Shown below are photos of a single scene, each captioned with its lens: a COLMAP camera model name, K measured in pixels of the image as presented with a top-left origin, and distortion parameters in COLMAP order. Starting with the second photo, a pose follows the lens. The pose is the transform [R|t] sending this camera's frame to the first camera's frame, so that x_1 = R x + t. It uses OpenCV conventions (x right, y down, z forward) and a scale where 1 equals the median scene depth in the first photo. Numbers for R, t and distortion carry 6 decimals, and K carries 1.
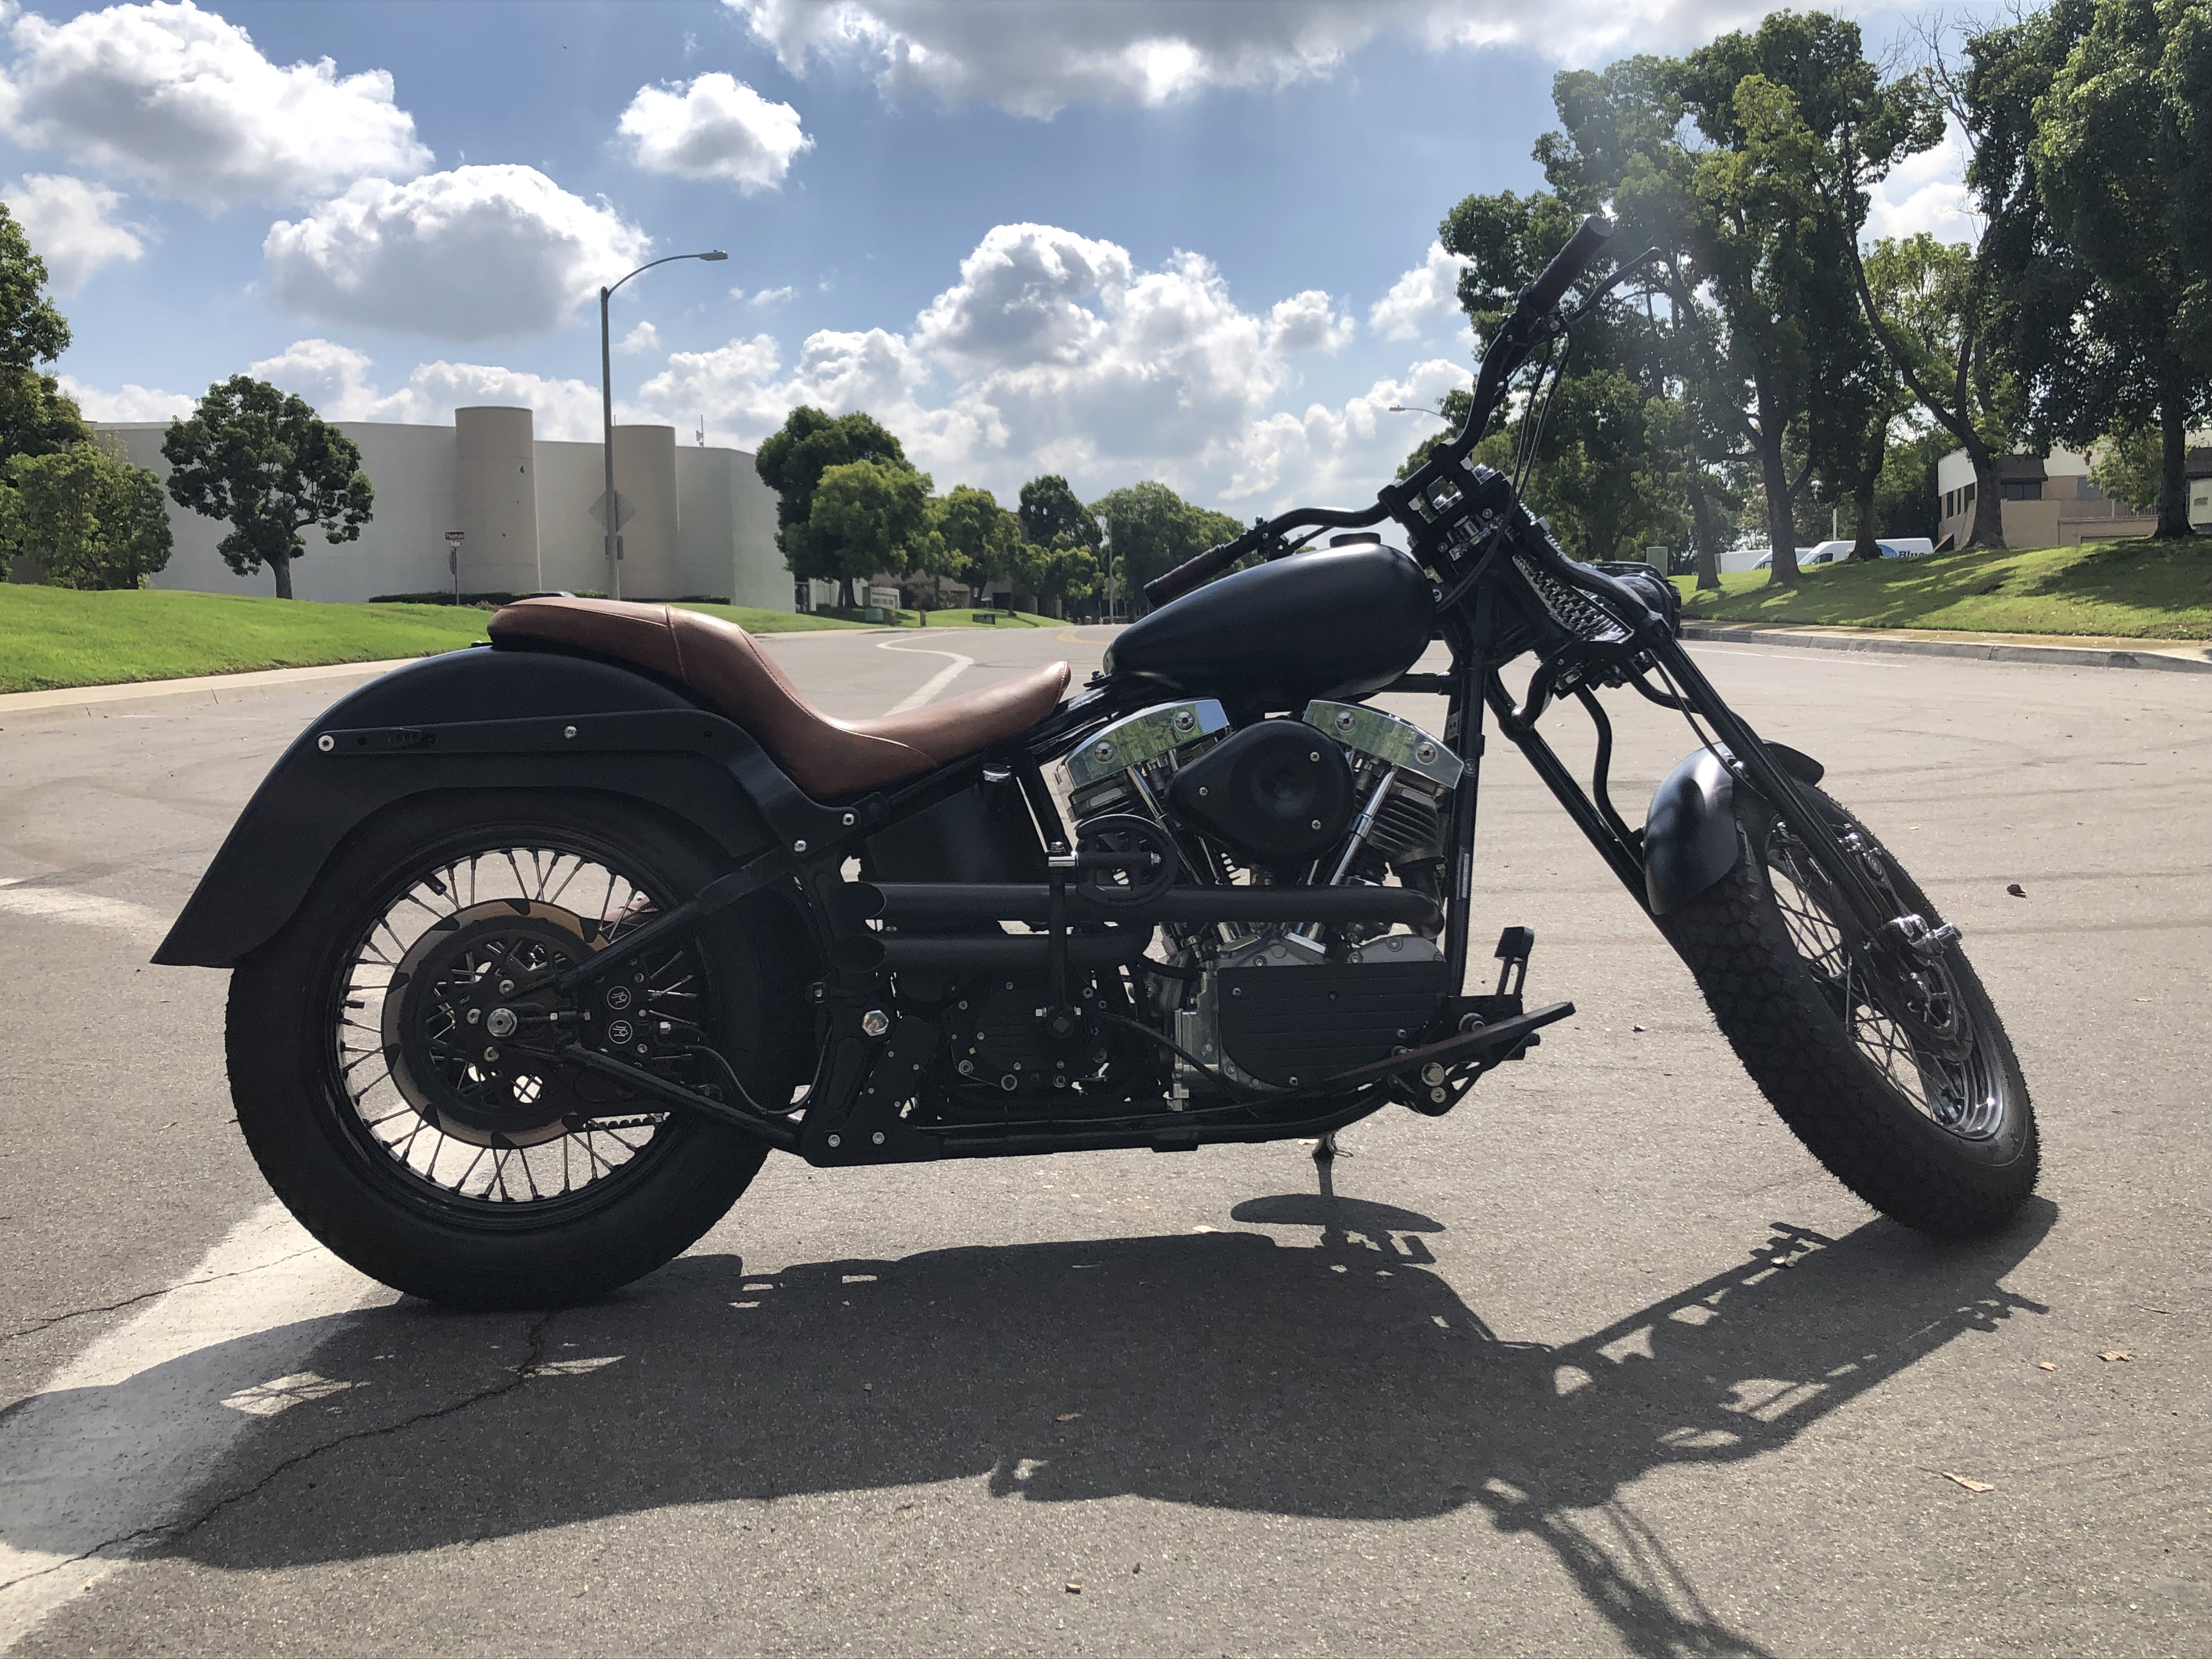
lens RADIAL K [[2064.6, 0, 1096.6], [0, 2064.6, 824.7], [0, 0, 1]] dist [0.017969, -0.067116]
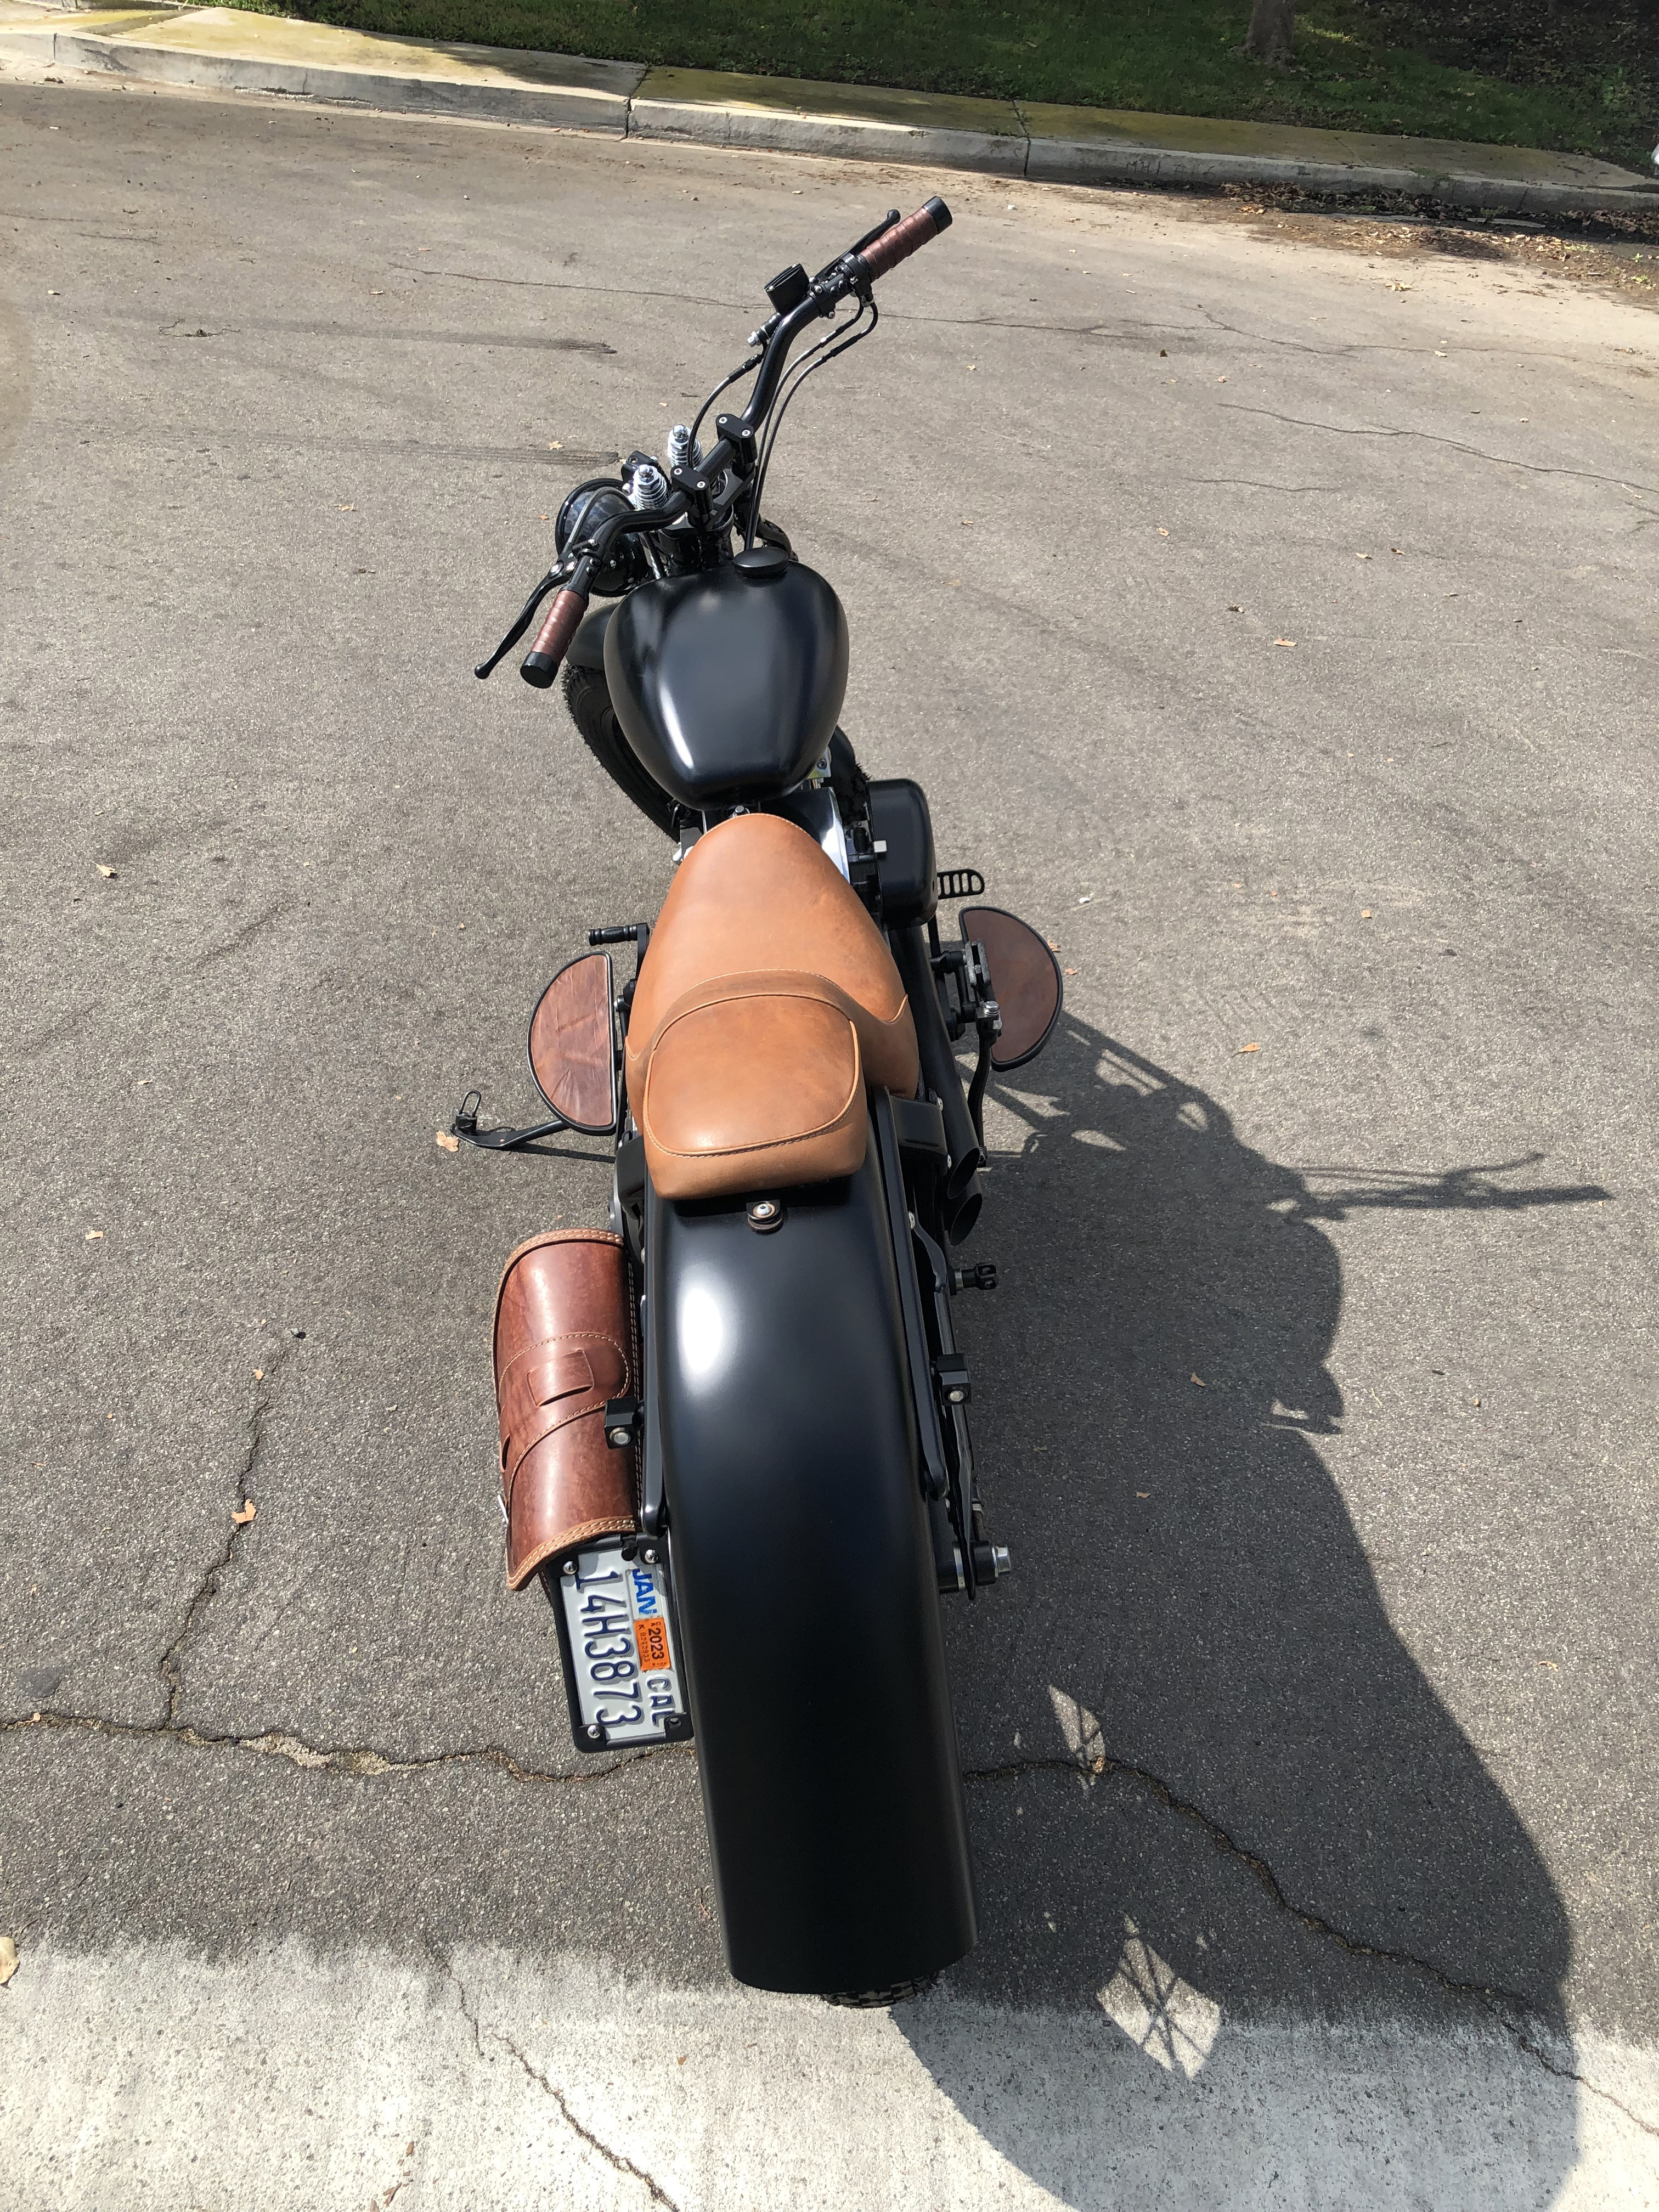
lens RADIAL K [[1813.1, 0, 829.5], [0, 1813.1, 1106.0], [0, 0, 1]] dist [0.013135, 0.005500]
pose [[0.051324, -0.562291, 0.825345, -0.777420], [0.016384, 0.826797, 0.562262, -0.448878], [-0.998548, -0.015335, 0.051647, 1.046867]]
